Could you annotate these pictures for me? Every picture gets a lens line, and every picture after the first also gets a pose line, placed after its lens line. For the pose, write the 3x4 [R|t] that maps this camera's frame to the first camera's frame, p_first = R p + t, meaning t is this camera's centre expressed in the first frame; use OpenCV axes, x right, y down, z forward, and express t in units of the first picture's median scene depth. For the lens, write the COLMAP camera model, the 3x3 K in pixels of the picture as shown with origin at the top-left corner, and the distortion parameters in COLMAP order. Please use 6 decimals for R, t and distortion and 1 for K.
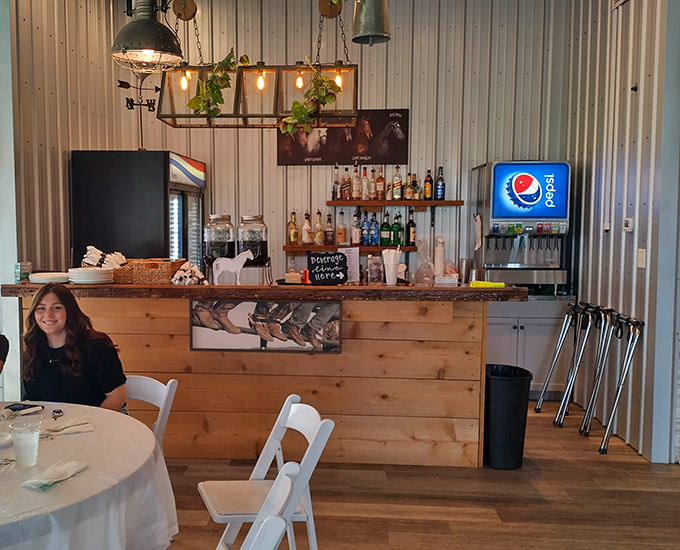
lens RADIAL K [[628.0, 0, 339.6], [0, 628.0, 274.0], [0, 0, 1]] dist [-0.008785, 0.000000]
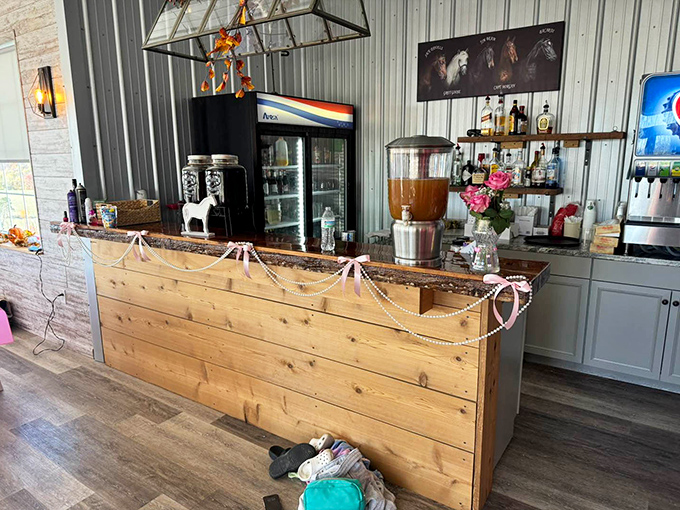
lens RADIAL K [[481.0, 0, 339.7], [0, 481.0, 256.7], [0, 0, 1]] dist [-0.007849, -0.013547]
pose [[0.868903, 0.091397, -0.486471, 0.185893], [-0.032975, 0.991310, 0.127347, -0.025333], [0.493882, -0.094611, 0.864366, 0.278019]]
